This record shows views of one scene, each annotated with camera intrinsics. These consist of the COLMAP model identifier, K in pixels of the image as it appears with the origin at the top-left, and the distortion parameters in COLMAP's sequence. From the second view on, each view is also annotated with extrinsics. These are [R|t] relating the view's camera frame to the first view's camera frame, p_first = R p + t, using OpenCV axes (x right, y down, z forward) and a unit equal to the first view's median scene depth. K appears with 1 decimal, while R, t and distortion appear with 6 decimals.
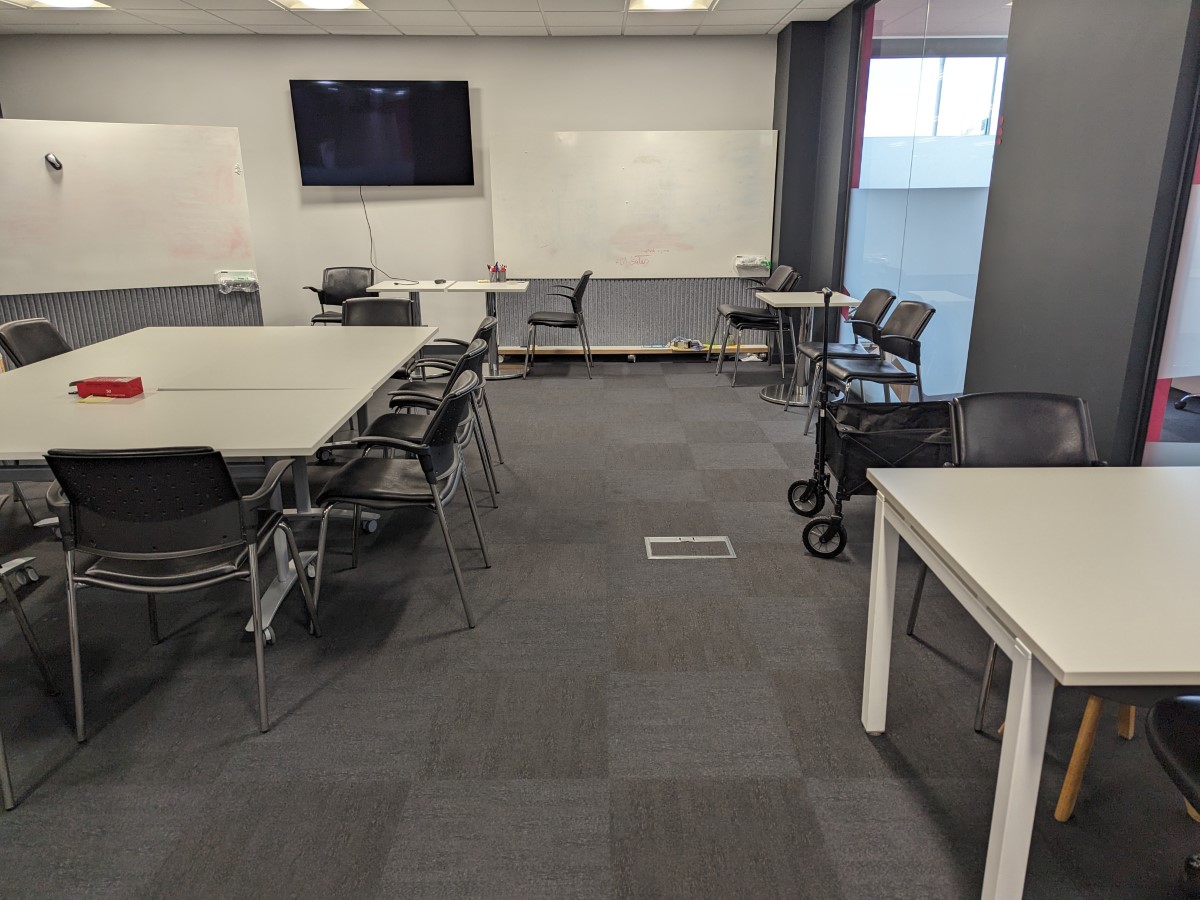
lens RADIAL K [[833.4, 0, 609.3], [0, 833.4, 454.5], [0, 0, 1]] dist [0.045721, -0.039676]
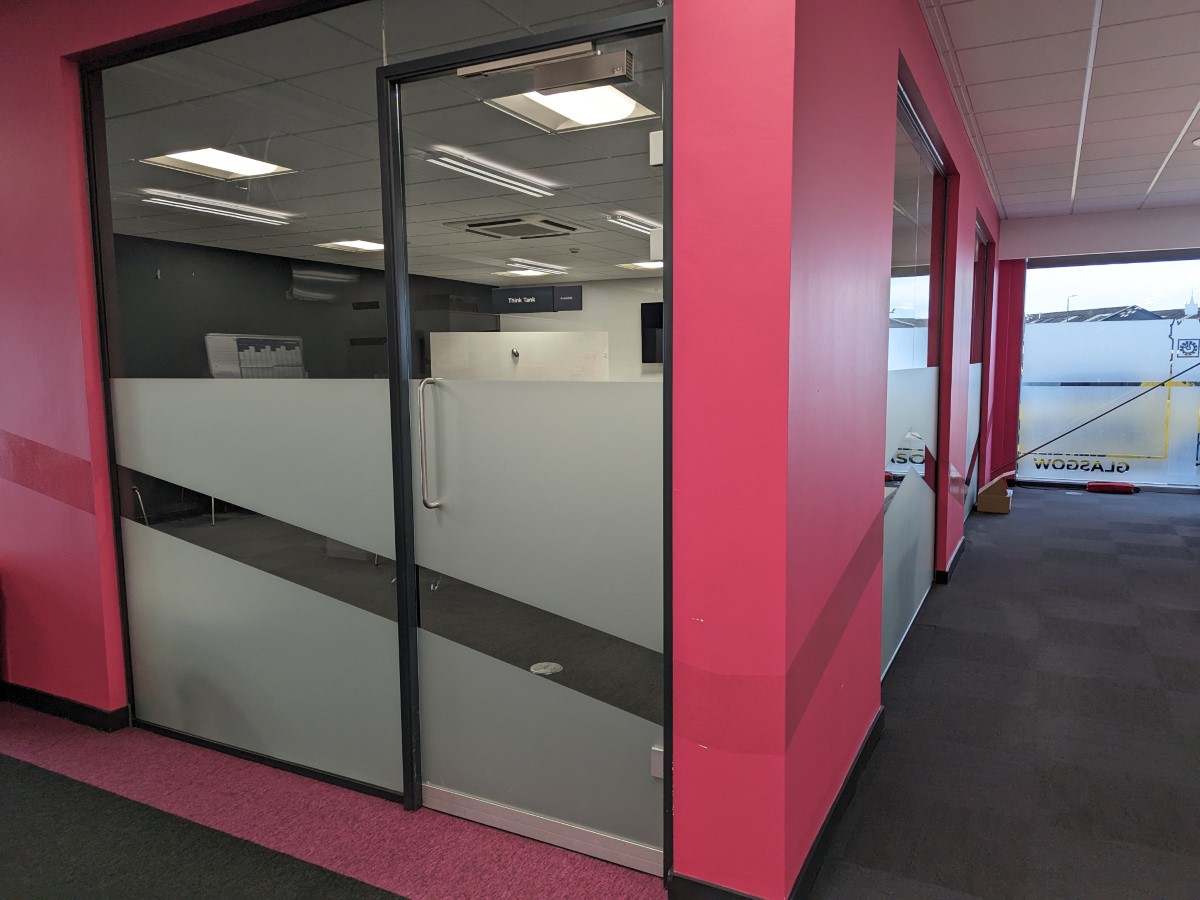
lens RADIAL K [[833.4, 0, 603.6], [0, 833.4, 449.9], [0, 0, 1]] dist [0.045721, -0.039676]
pose [[0.880214, 0.041069, -0.472796, 0.380442], [-0.133531, 0.977432, -0.163693, 0.135619], [0.455403, 0.207218, 0.865834, -0.451300]]
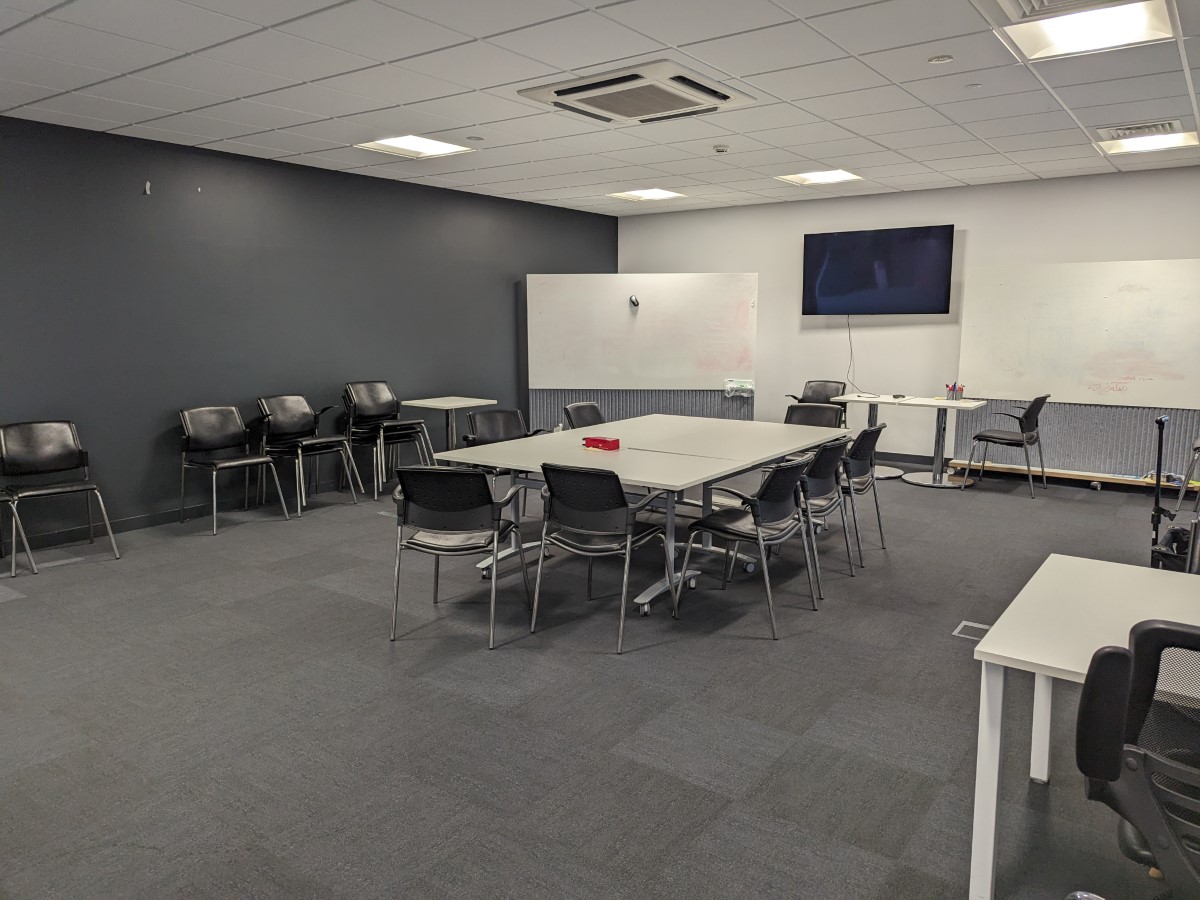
lens RADIAL K [[833.4, 0, 602.3], [0, 833.4, 450.1], [0, 0, 1]] dist [0.045721, -0.039676]
pose [[0.796995, 0.097551, -0.596056, 0.164684], [-0.180488, 0.980244, -0.080906, 0.028543], [0.576388, 0.172063, 0.798856, -0.124003]]
